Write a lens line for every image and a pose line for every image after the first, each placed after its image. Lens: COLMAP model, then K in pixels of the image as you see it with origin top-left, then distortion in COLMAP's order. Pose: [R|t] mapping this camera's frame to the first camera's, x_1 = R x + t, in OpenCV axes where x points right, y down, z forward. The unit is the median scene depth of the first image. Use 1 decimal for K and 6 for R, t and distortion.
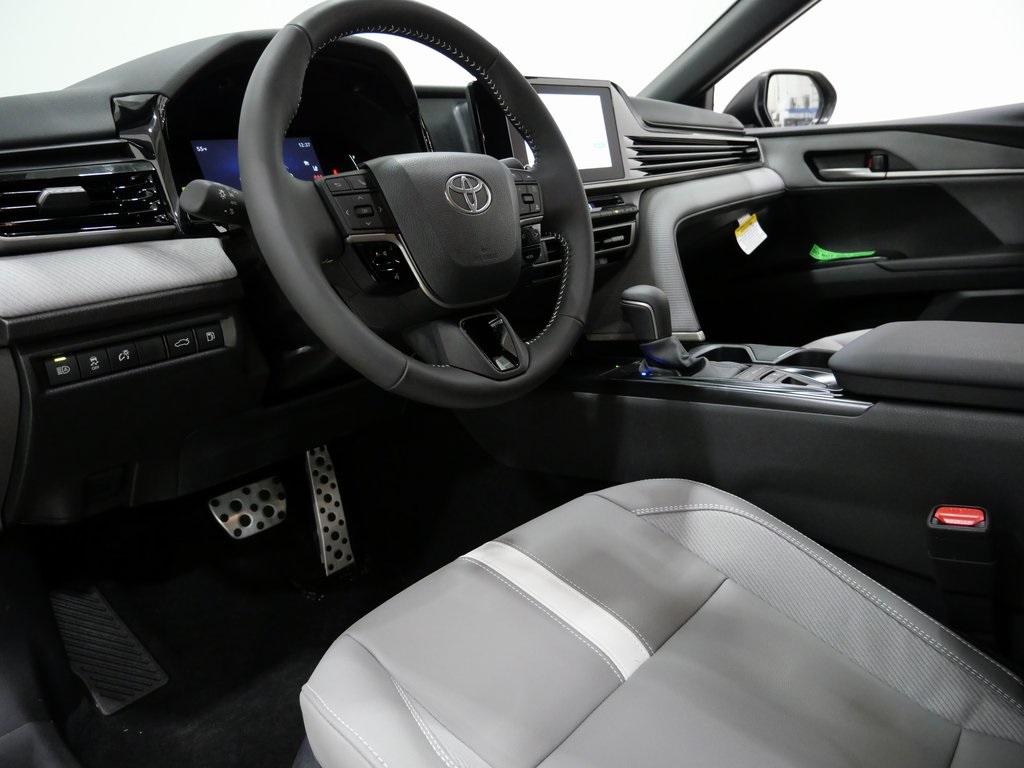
lens RADIAL K [[760.4, 0, 507.9], [0, 760.4, 381.0], [0, 0, 1]] dist [0.006252, 0.004313]
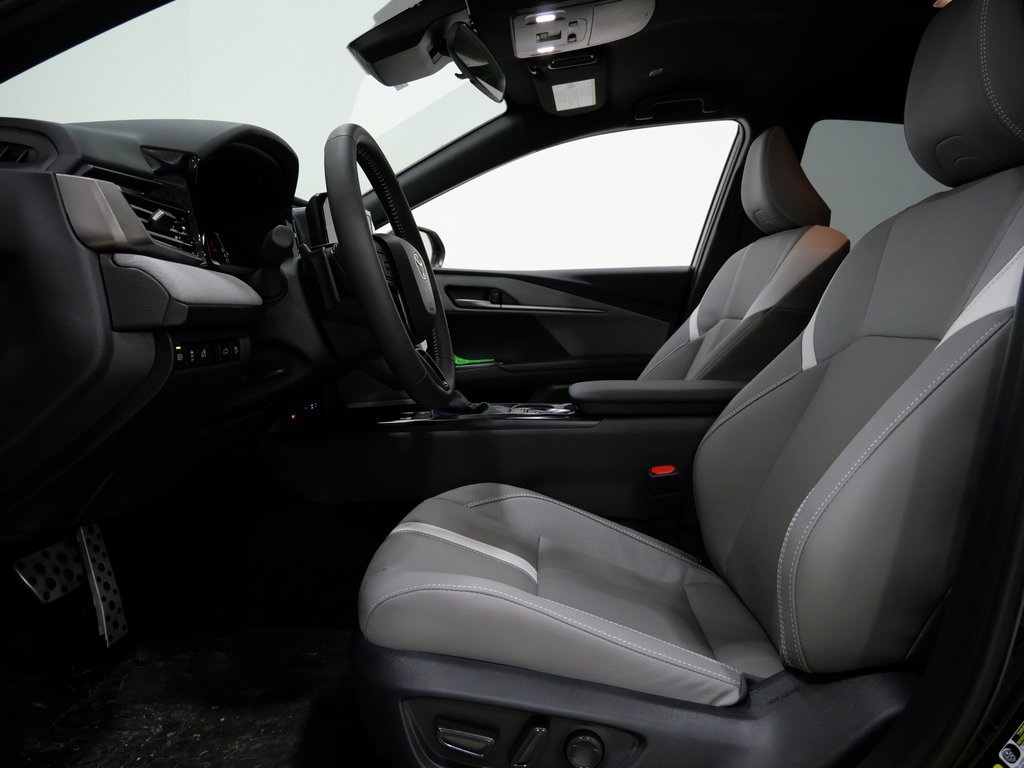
lens RADIAL K [[760.4, 0, 520.9], [0, 760.4, 378.7], [0, 0, 1]] dist [0.006252, 0.004313]
pose [[0.772826, 0.038640, 0.633441, -0.485779], [0.087454, 0.982137, -0.166608, 0.137712], [-0.628563, 0.184156, 0.755642, -0.119710]]
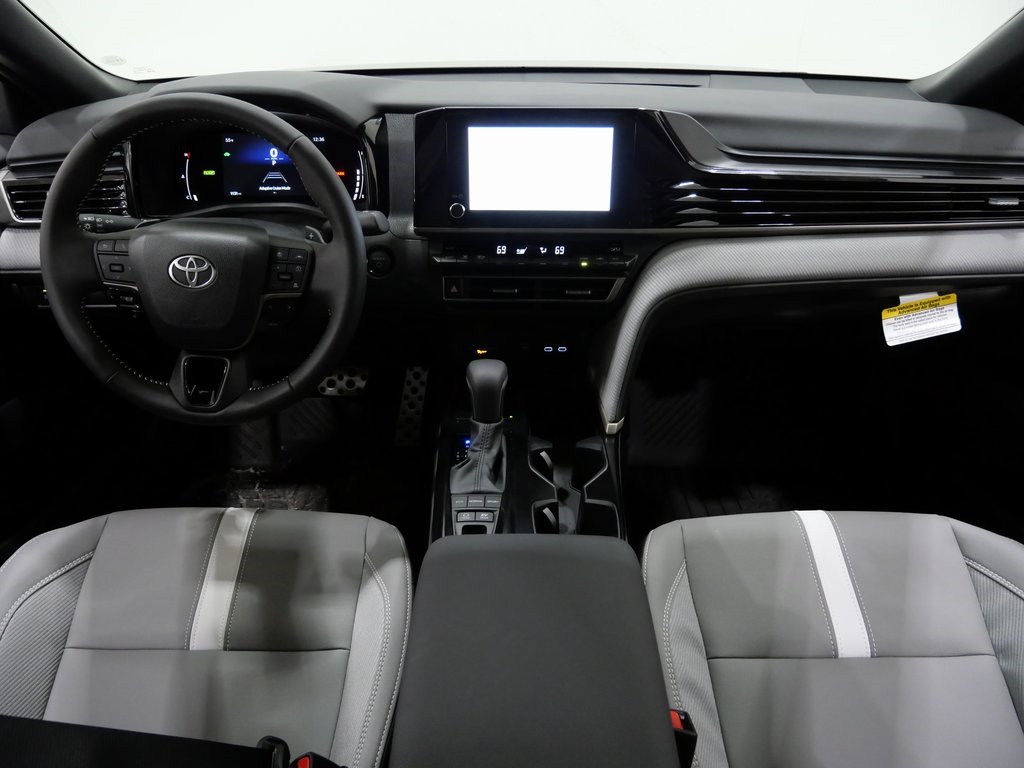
lens RADIAL K [[760.4, 0, 513.9], [0, 760.4, 373.3], [0, 0, 1]] dist [0.006252, 0.004313]
pose [[0.675330, 0.437308, -0.593878, 0.634794], [-0.255016, 0.894033, 0.368337, -0.392829], [0.692023, -0.097300, 0.715287, 0.259017]]
